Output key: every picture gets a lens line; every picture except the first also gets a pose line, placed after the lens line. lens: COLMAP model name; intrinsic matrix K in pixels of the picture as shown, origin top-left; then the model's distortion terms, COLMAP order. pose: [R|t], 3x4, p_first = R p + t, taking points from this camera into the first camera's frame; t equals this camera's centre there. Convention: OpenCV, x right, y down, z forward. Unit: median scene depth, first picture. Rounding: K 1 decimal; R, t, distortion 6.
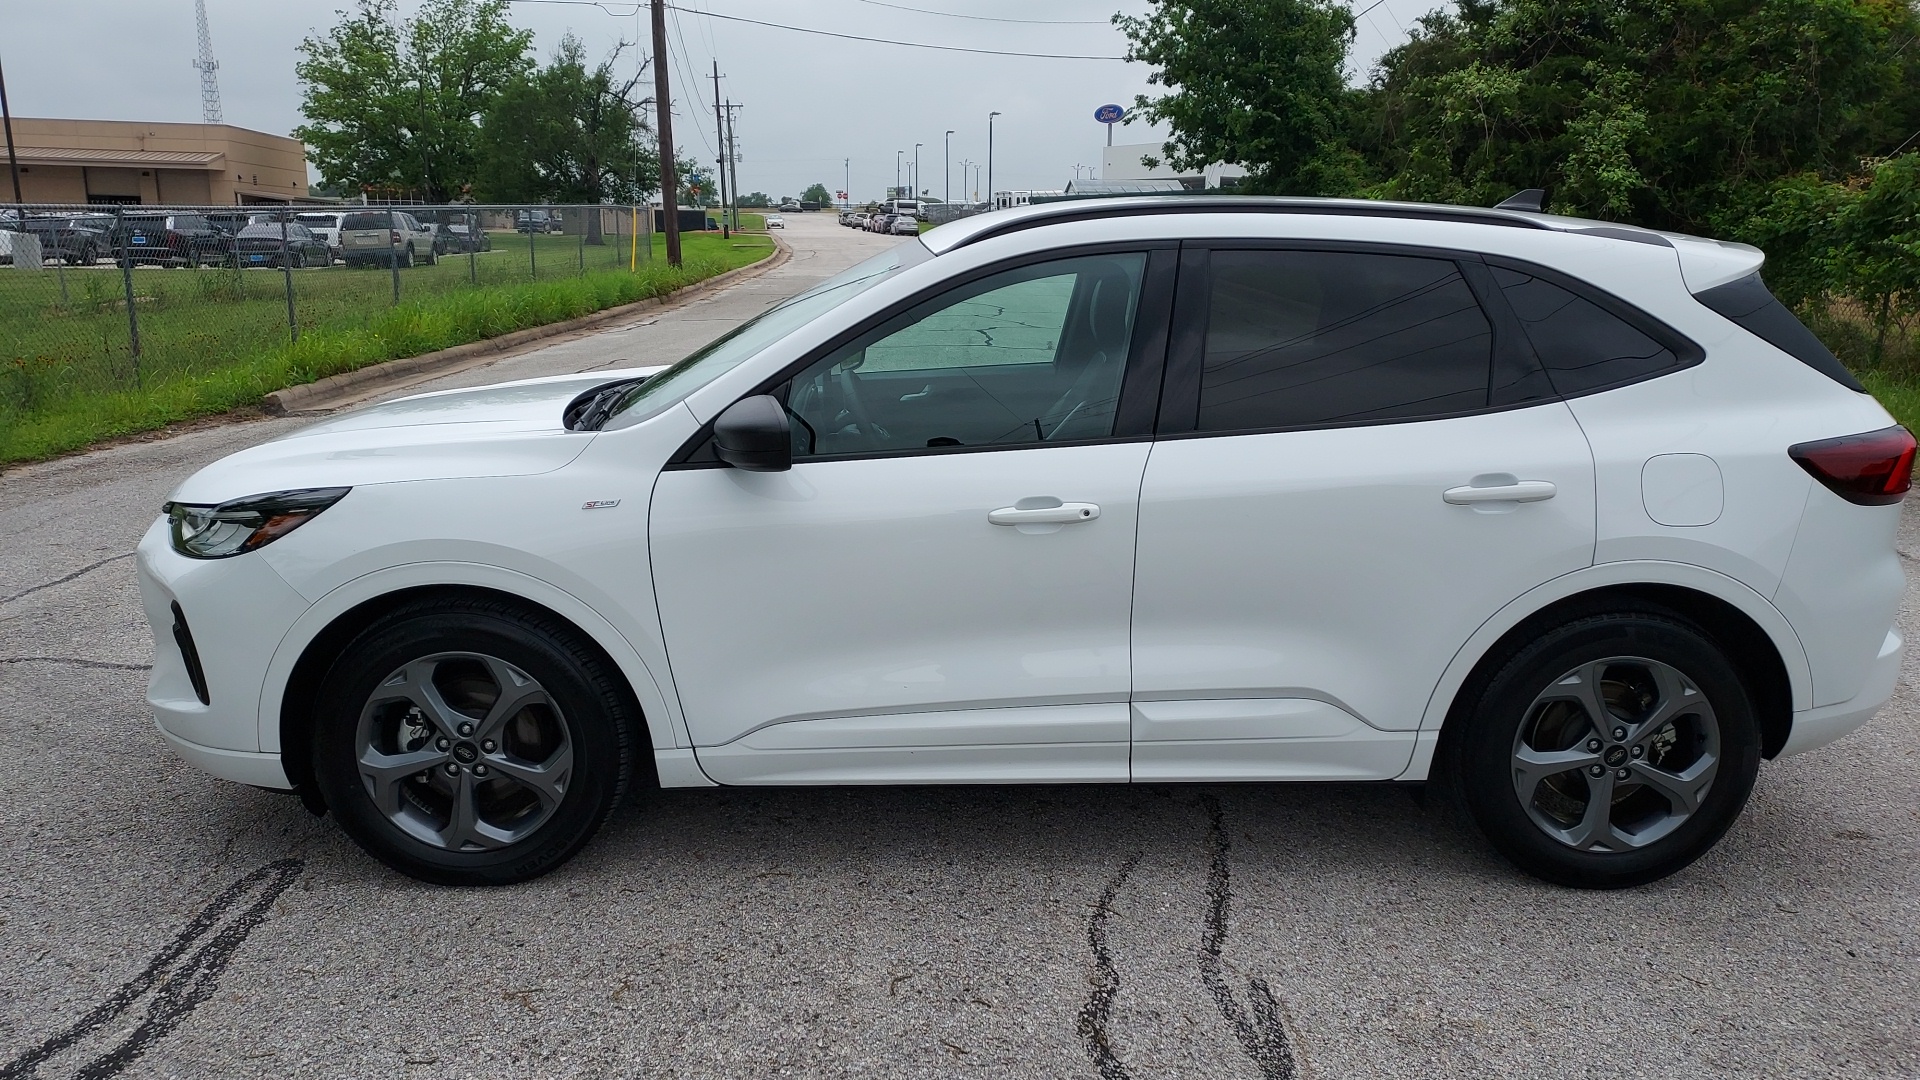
lens RADIAL K [[1407.1, 0, 965.2], [0, 1407.1, 529.8], [0, 0, 1]] dist [0.038306, -0.010660]
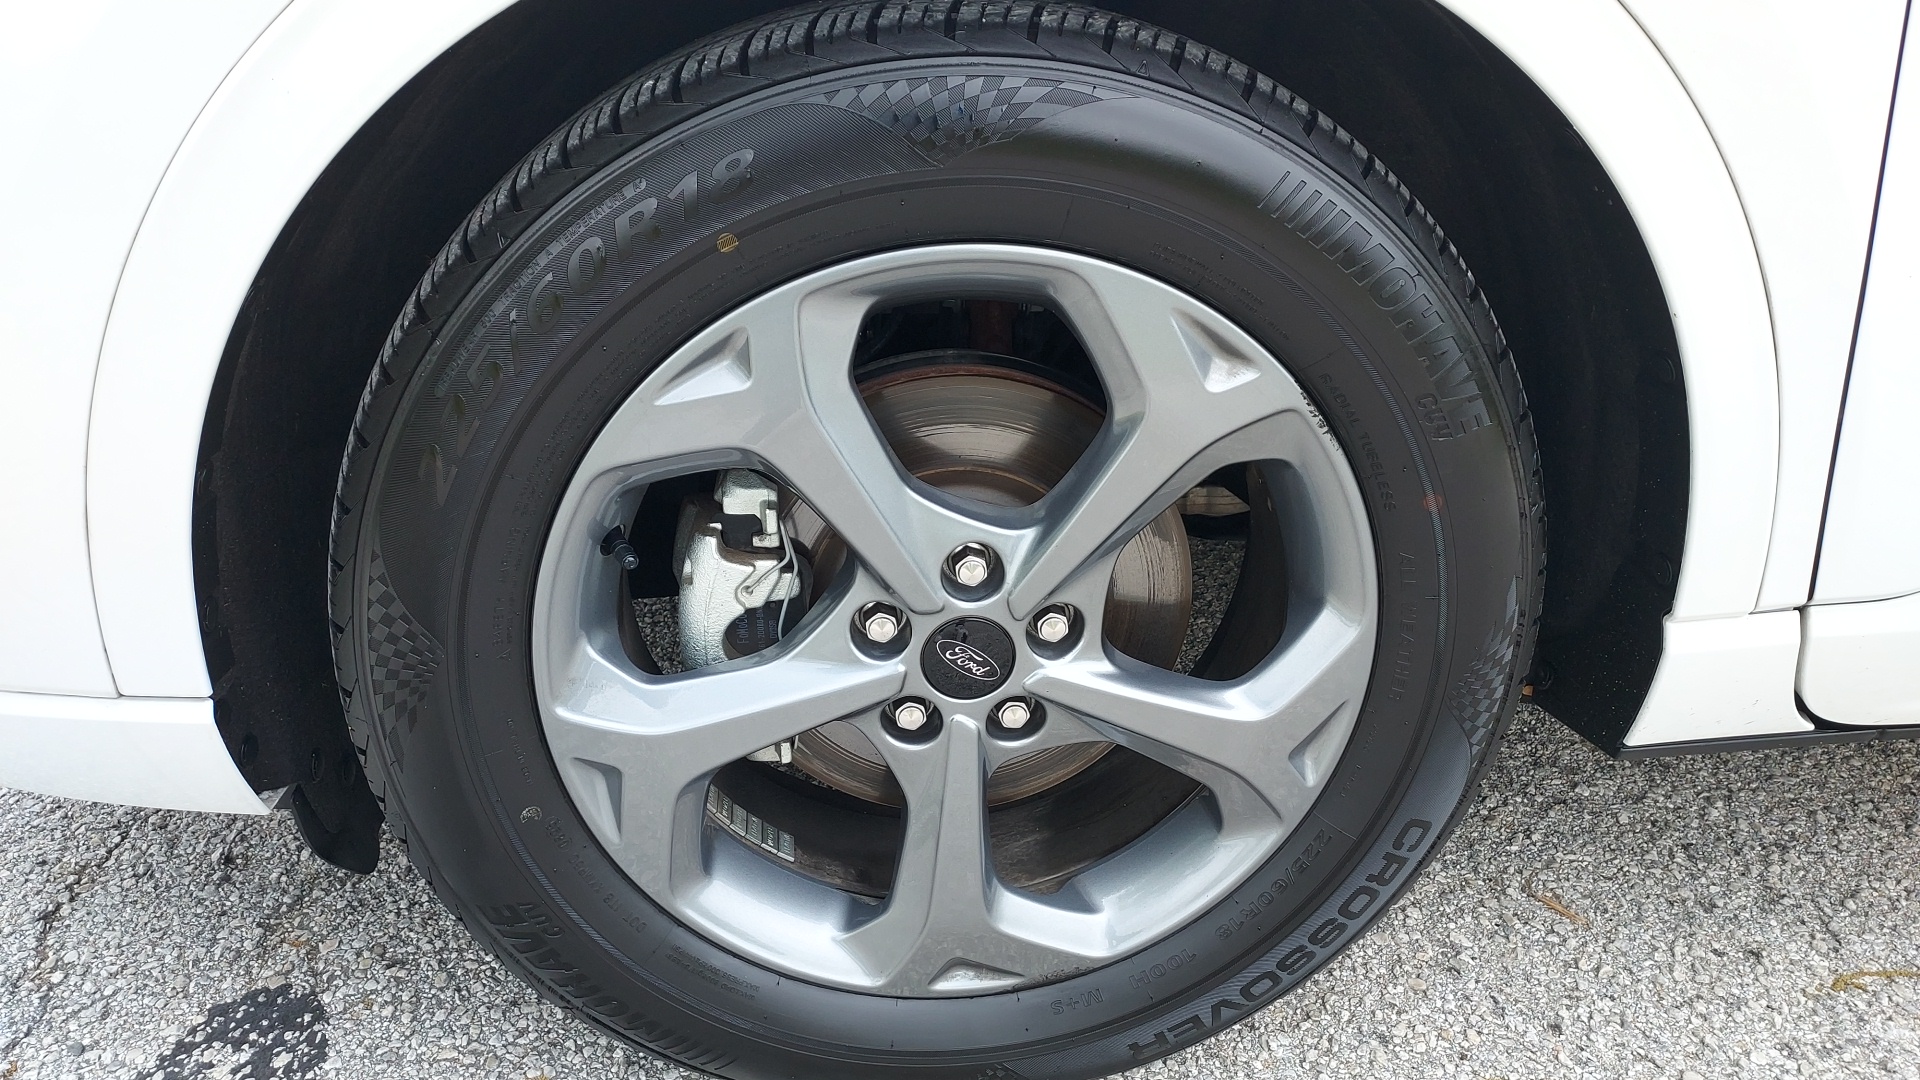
lens RADIAL K [[1407.1, 0, 962.7], [0, 1407.1, 539.6], [0, 0, 1]] dist [0.038306, -0.010660]
pose [[0.995138, -0.035094, 0.092021, -0.370367], [0.014037, 0.975361, 0.220168, 0.079755], [-0.097480, -0.217806, 0.971112, 0.748376]]
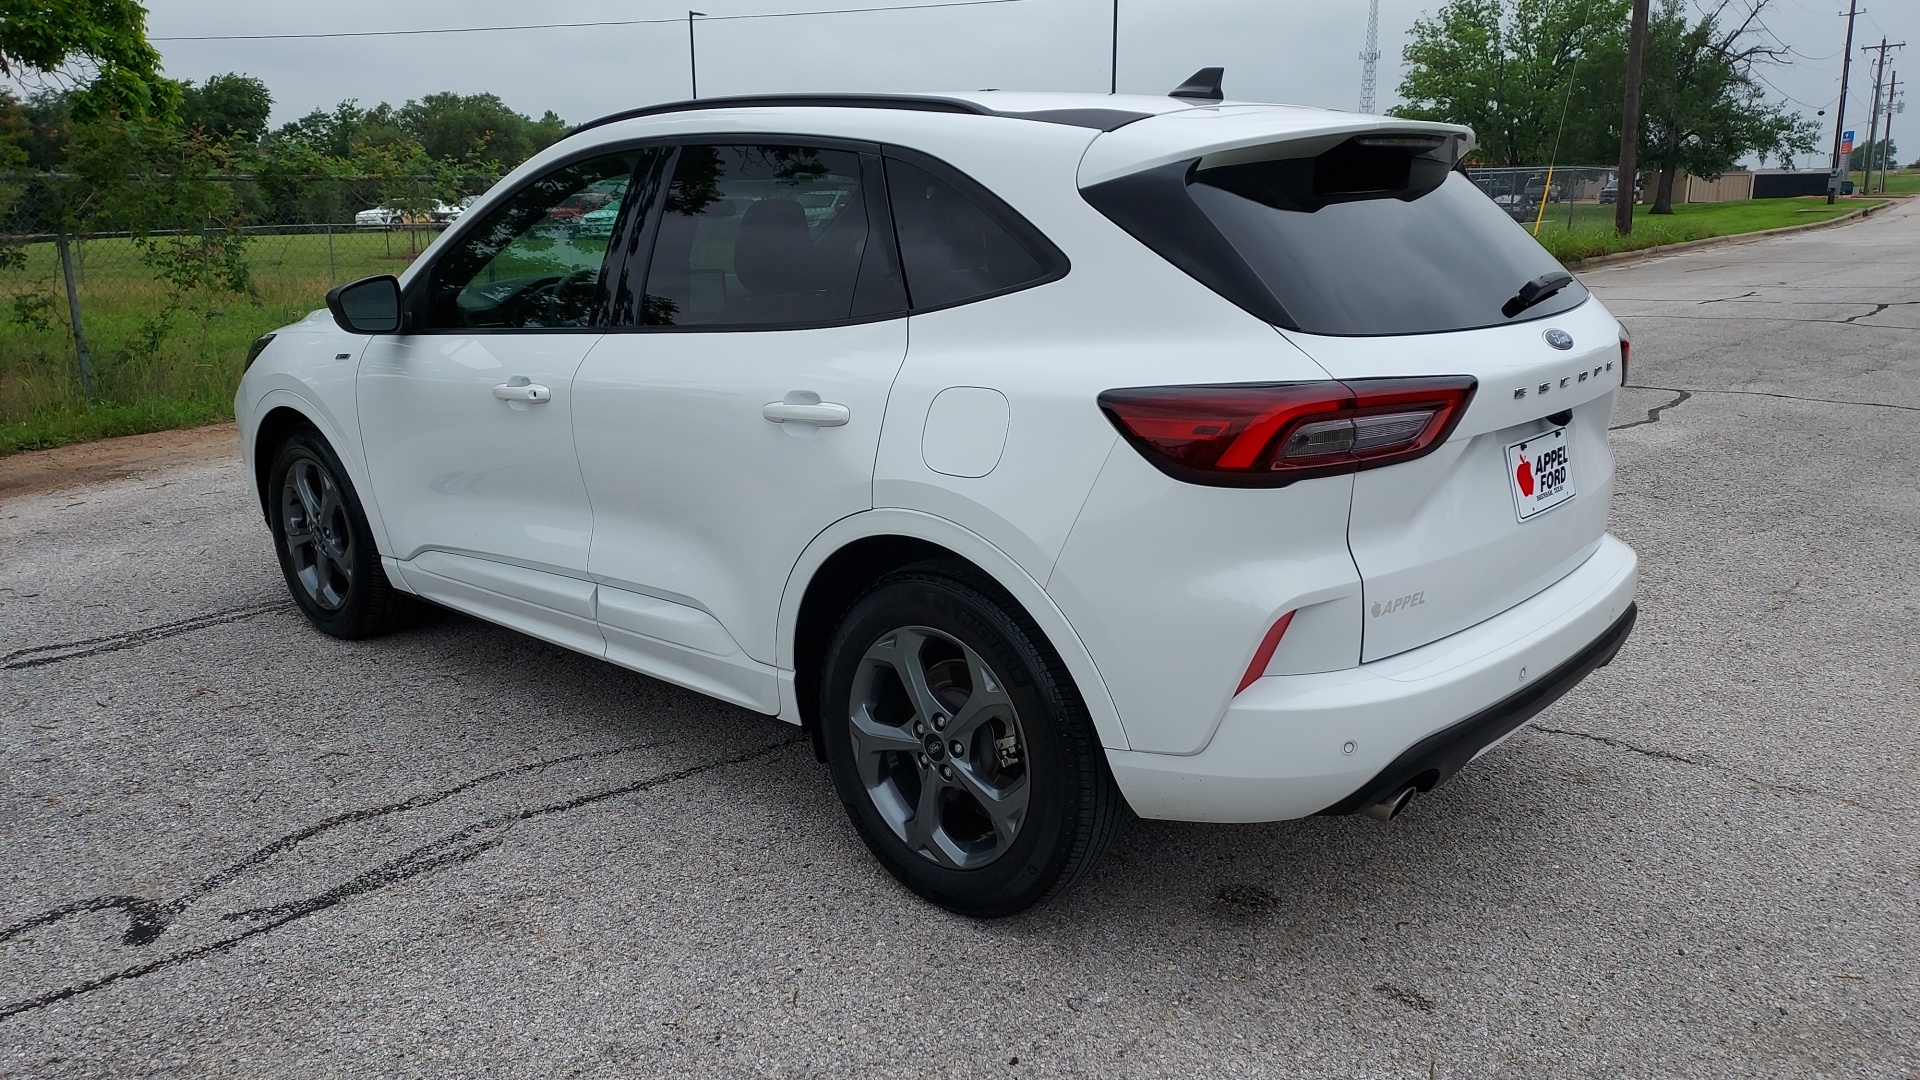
lens RADIAL K [[1407.1, 0, 1015.1], [0, 1407.1, 531.9], [0, 0, 1]] dist [0.038306, -0.010660]
pose [[0.739480, 0.143592, -0.657686, 1.020636], [-0.131852, 0.988957, 0.067668, -0.028271], [0.660140, 0.036678, 0.750247, 0.405437]]
